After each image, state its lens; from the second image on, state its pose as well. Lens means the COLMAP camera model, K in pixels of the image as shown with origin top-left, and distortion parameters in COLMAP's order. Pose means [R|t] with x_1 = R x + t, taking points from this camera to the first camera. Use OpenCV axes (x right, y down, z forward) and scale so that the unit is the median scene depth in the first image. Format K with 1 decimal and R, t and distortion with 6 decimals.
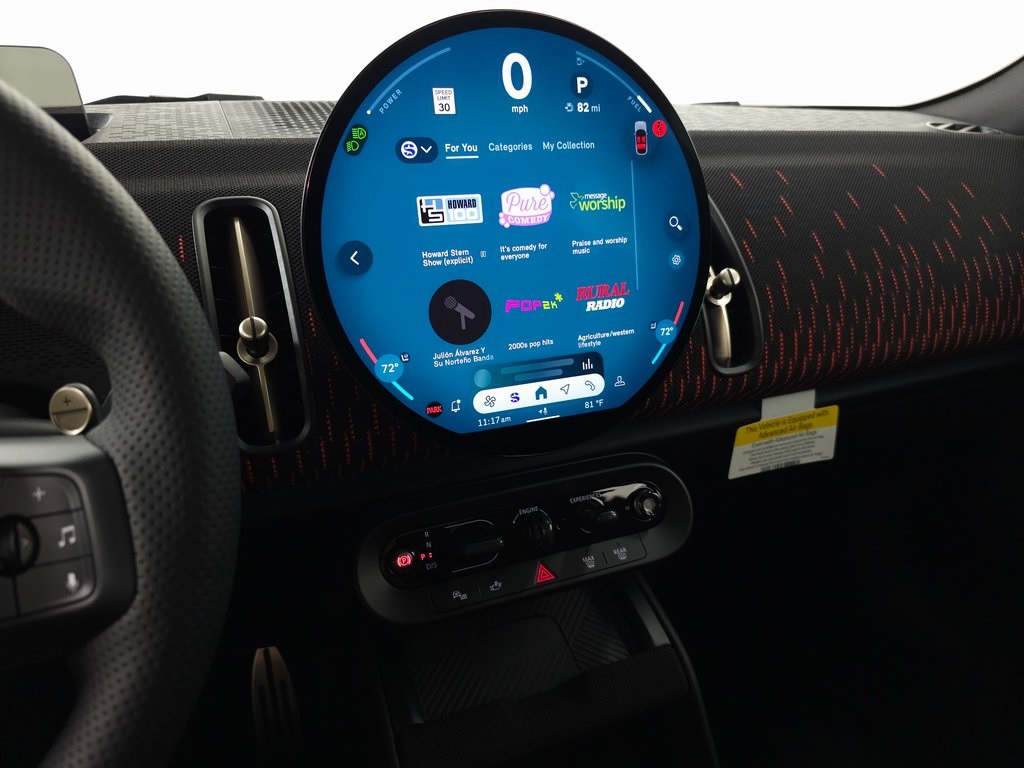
lens RADIAL K [[684.5, 0, 511.6], [0, 684.5, 386.4], [0, 0, 1]] dist [0.042660, -0.052984]
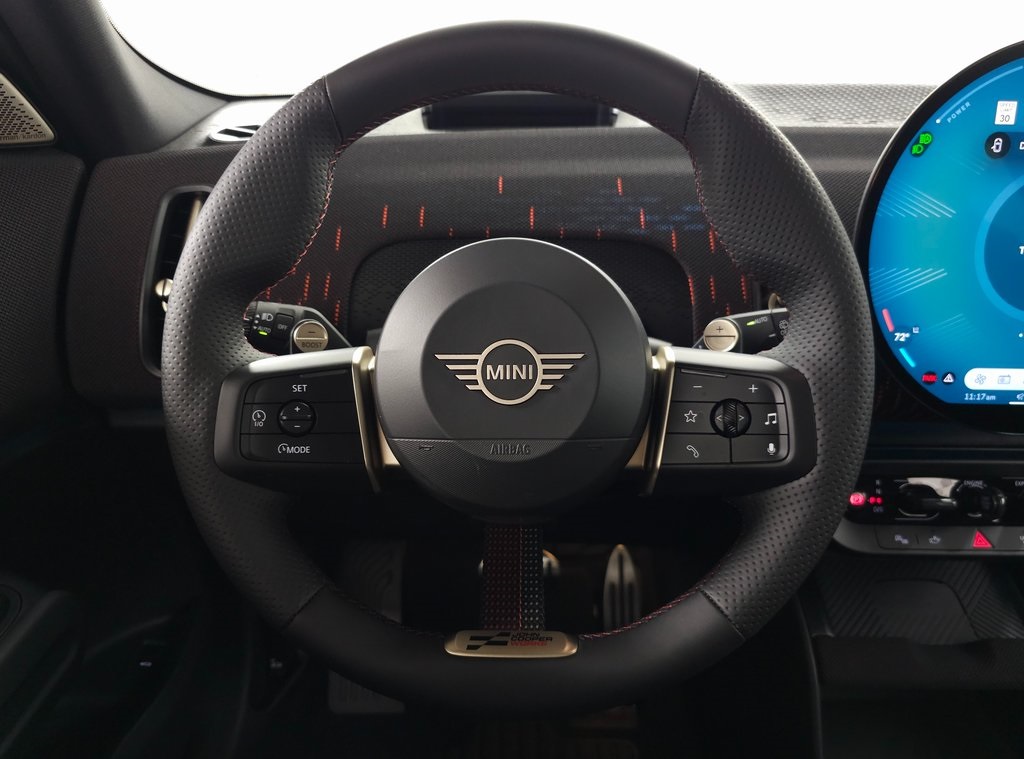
lens RADIAL K [[684.5, 0, 494.7], [0, 684.5, 385.1], [0, 0, 1]] dist [0.042660, -0.052984]
pose [[0.921836, 0.172037, -0.347306, -0.341510], [-0.151795, 0.984759, 0.084896, 0.052250], [0.356618, -0.025540, 0.933901, -0.317600]]
